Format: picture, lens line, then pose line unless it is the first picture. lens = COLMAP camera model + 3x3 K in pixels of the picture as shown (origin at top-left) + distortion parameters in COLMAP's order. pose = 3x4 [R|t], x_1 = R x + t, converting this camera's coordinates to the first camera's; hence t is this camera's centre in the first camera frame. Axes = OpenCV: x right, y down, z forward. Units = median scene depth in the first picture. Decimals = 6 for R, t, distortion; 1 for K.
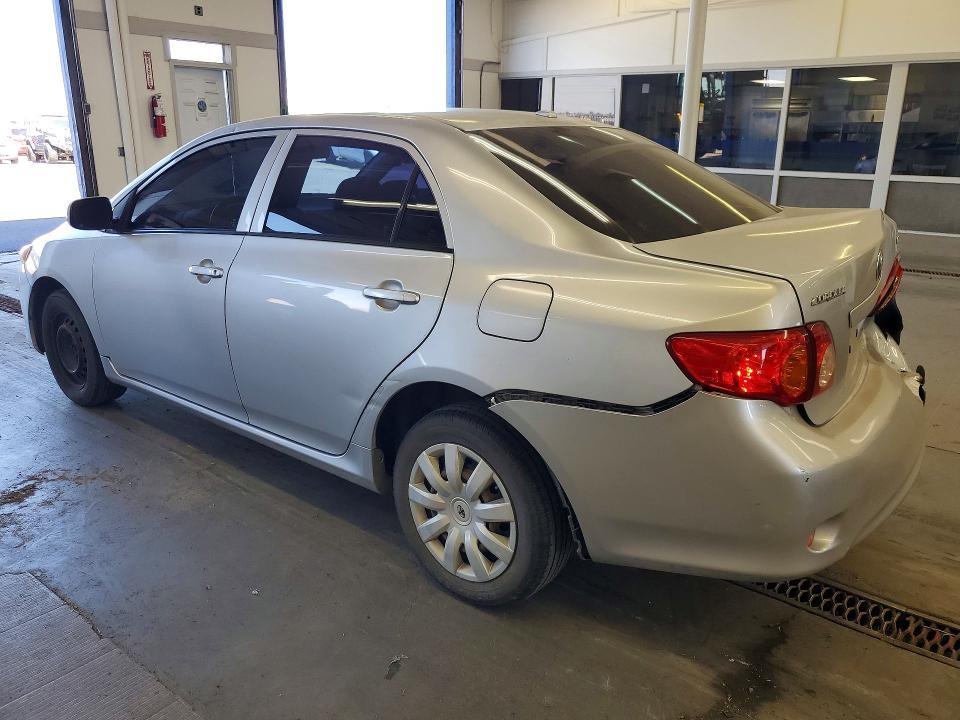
lens RADIAL K [[754.8, 0, 480.0], [0, 754.8, 360.0], [0, 0, 1]] dist [0.005142, 0.009062]
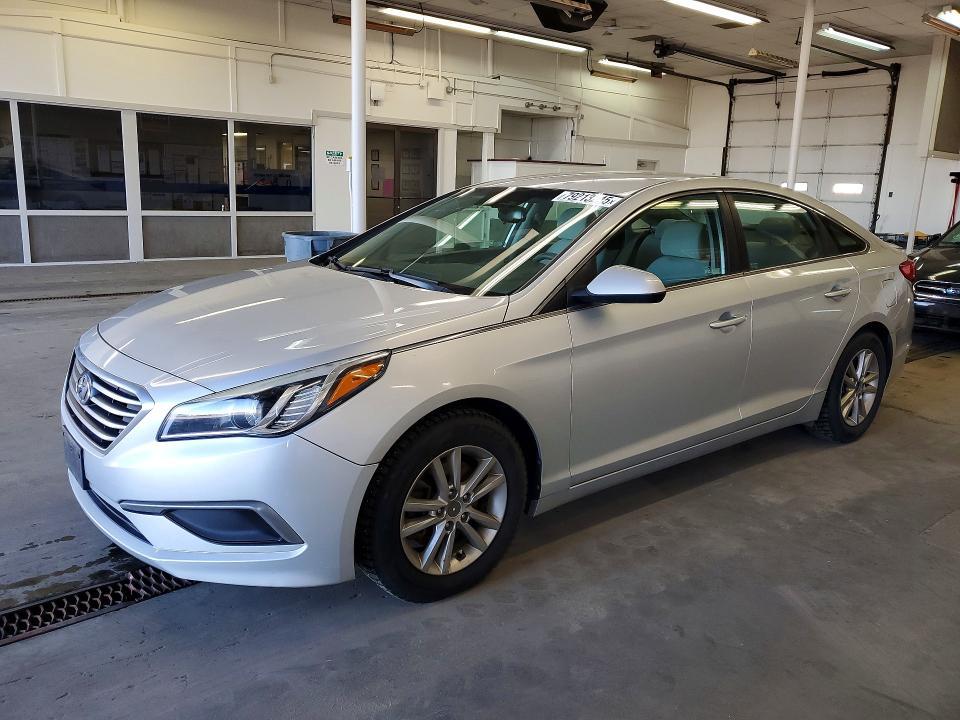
lens RADIAL K [[754.8, 0, 480.0], [0, 754.8, 360.0], [0, 0, 1]] dist [0.005142, 0.009062]
pose [[0.194978, -0.224872, 0.954681, -0.486468], [0.258036, 0.950834, 0.171267, -0.103390], [-0.946256, 0.212949, 0.243417, 0.324253]]
